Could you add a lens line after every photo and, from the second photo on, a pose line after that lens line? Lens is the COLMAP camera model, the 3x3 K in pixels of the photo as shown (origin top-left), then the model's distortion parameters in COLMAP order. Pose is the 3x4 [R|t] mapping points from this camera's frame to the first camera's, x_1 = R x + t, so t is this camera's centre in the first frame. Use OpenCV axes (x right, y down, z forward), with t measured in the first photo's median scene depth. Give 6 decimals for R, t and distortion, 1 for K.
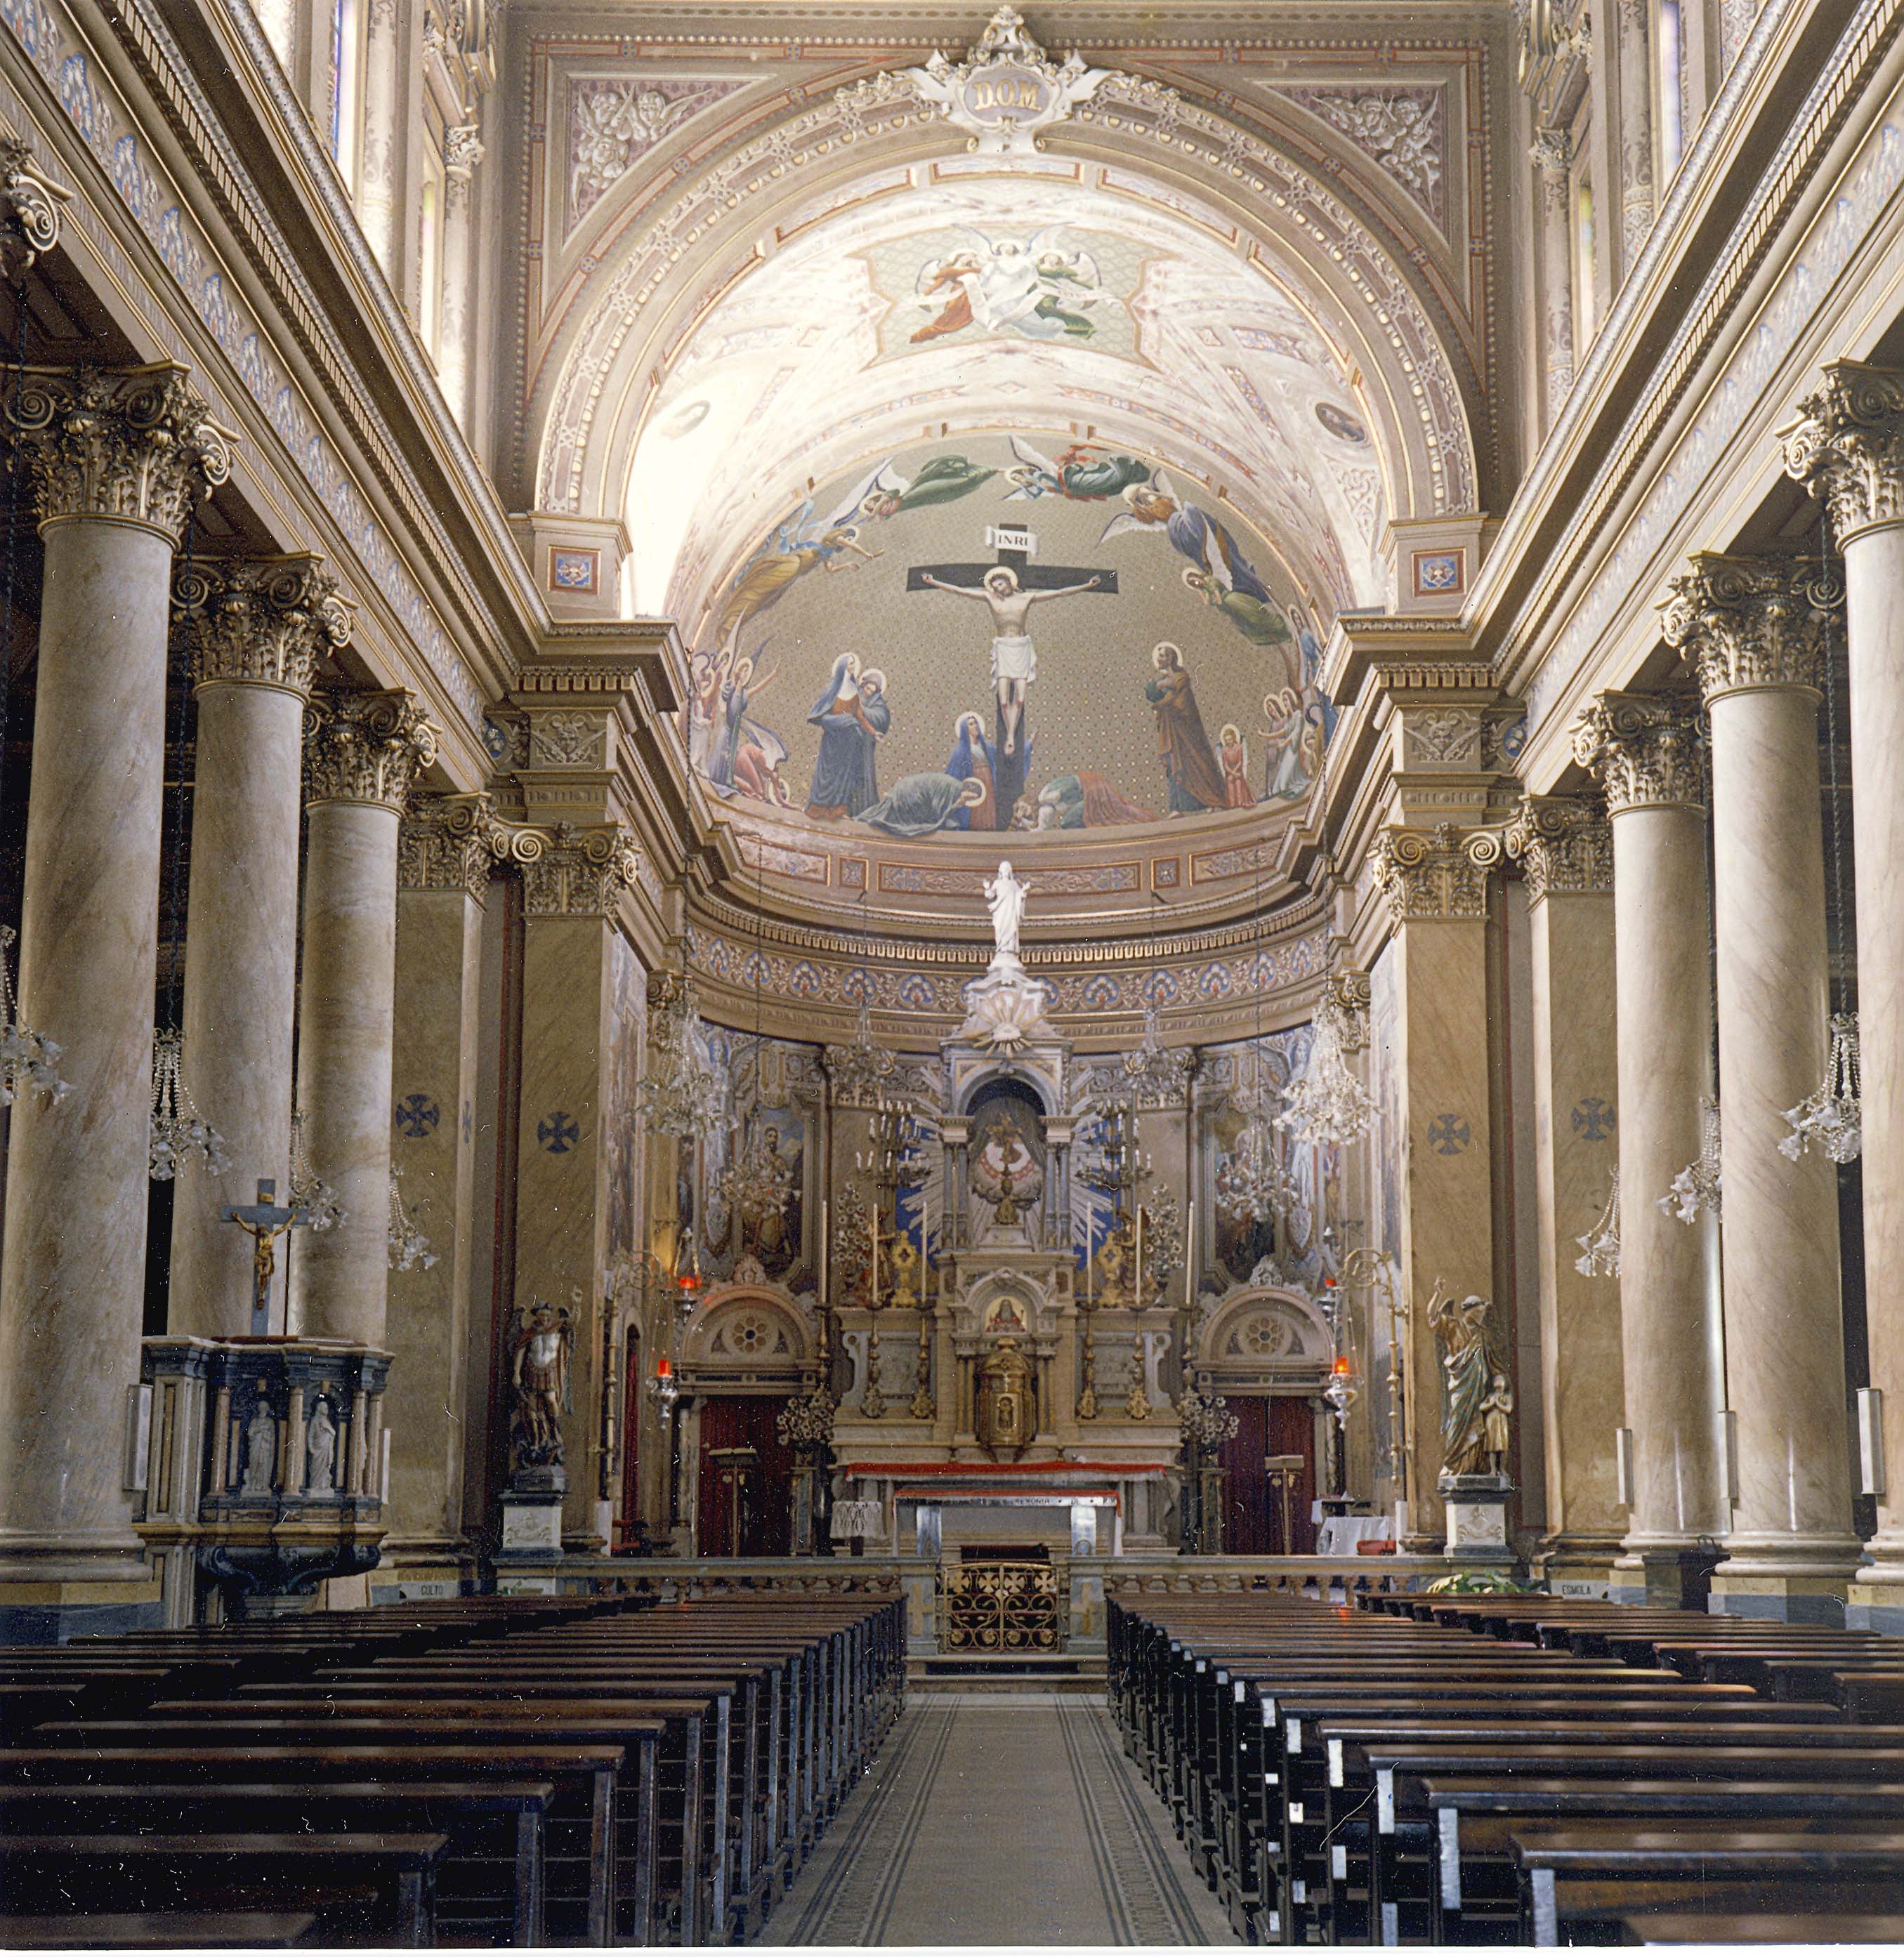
lens RADIAL K [[2844.8, 0, 953.5], [0, 2844.8, 1080.1], [0, 0, 1]] dist [0.042303, -0.073707]
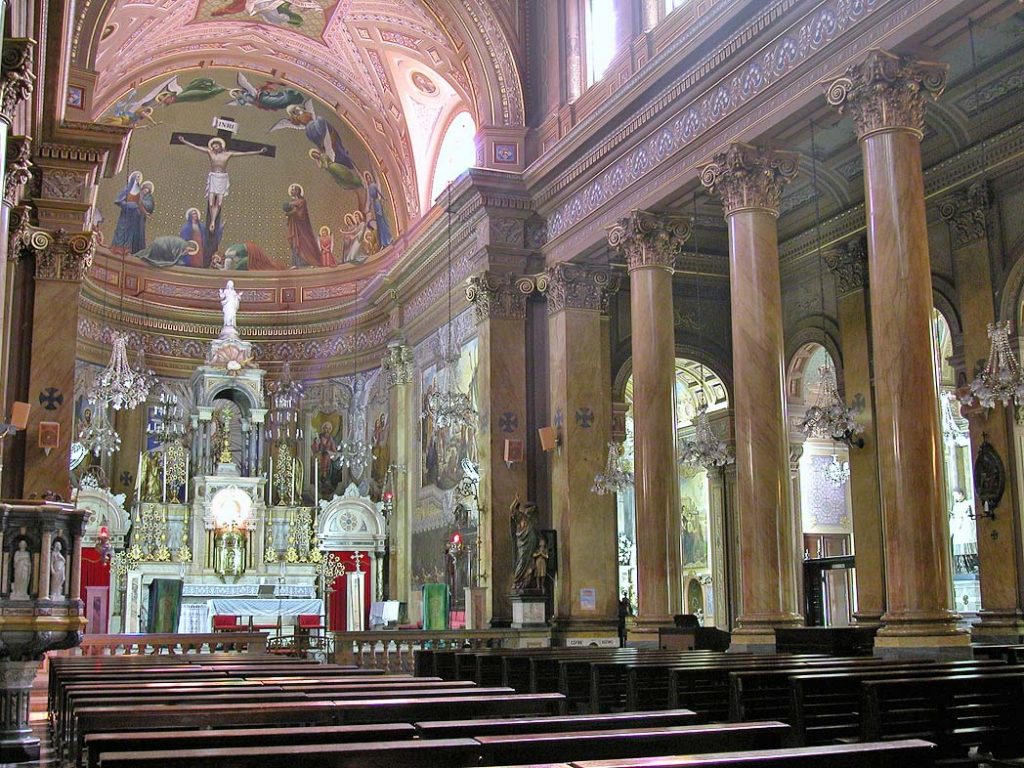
lens RADIAL K [[1251.4, 0, 512.0], [0, 1251.4, 384.0], [0, 0, 1]] dist [-0.095060, 0.018430]
pose [[0.925557, 0.056615, 0.374352, -0.114799], [-0.046324, 0.998262, -0.036439, 0.017003], [-0.375765, 0.016385, 0.926570, 0.116249]]
